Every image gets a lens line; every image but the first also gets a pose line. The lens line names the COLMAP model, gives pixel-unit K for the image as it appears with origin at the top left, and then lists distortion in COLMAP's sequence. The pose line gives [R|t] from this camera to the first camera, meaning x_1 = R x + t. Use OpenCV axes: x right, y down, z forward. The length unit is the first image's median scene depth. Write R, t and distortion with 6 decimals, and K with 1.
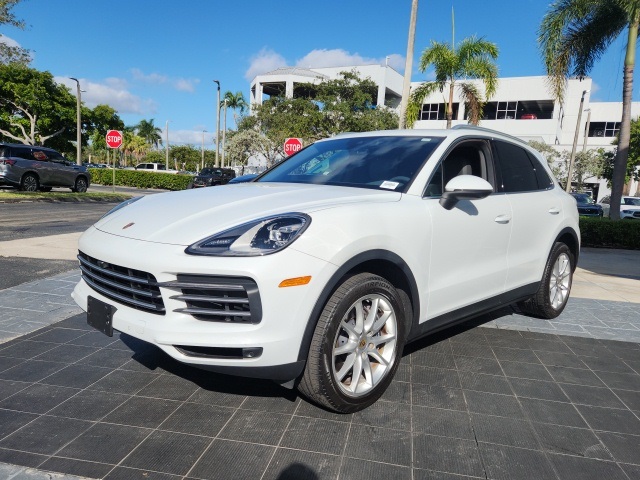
lens RADIAL K [[477.6, 0, 326.8], [0, 477.6, 243.0], [0, 0, 1]] dist [0.039573, -0.017774]
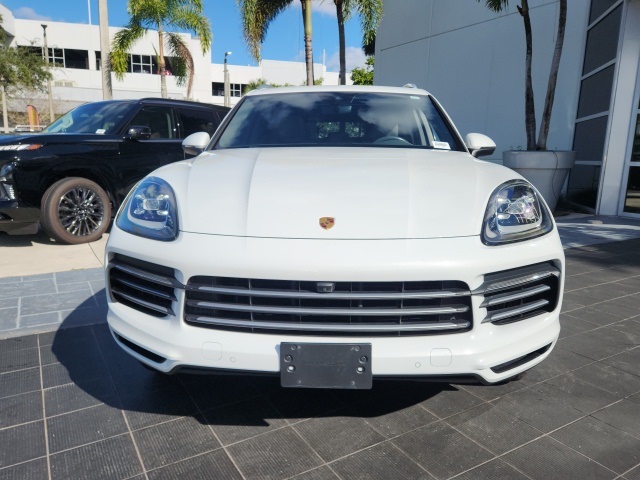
lens RADIAL K [[477.6, 0, 316.7], [0, 477.6, 235.8], [0, 0, 1]] dist [0.039573, -0.017774]
pose [[0.750489, -0.156954, 0.641974, -0.598409], [0.109310, 0.987490, 0.113641, -0.067767], [-0.651780, -0.015112, 0.758258, 0.358288]]
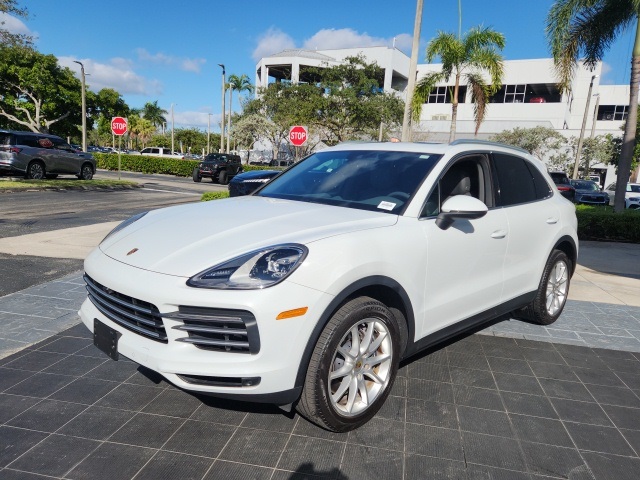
lens RADIAL K [[477.6, 0, 330.1], [0, 477.6, 241.5], [0, 0, 1]] dist [0.039573, -0.017774]
pose [[0.999975, 0.003926, -0.005806, 0.013155], [-0.003726, 0.999414, 0.034028, -0.066704], [0.005936, -0.034006, 0.999404, -0.021256]]
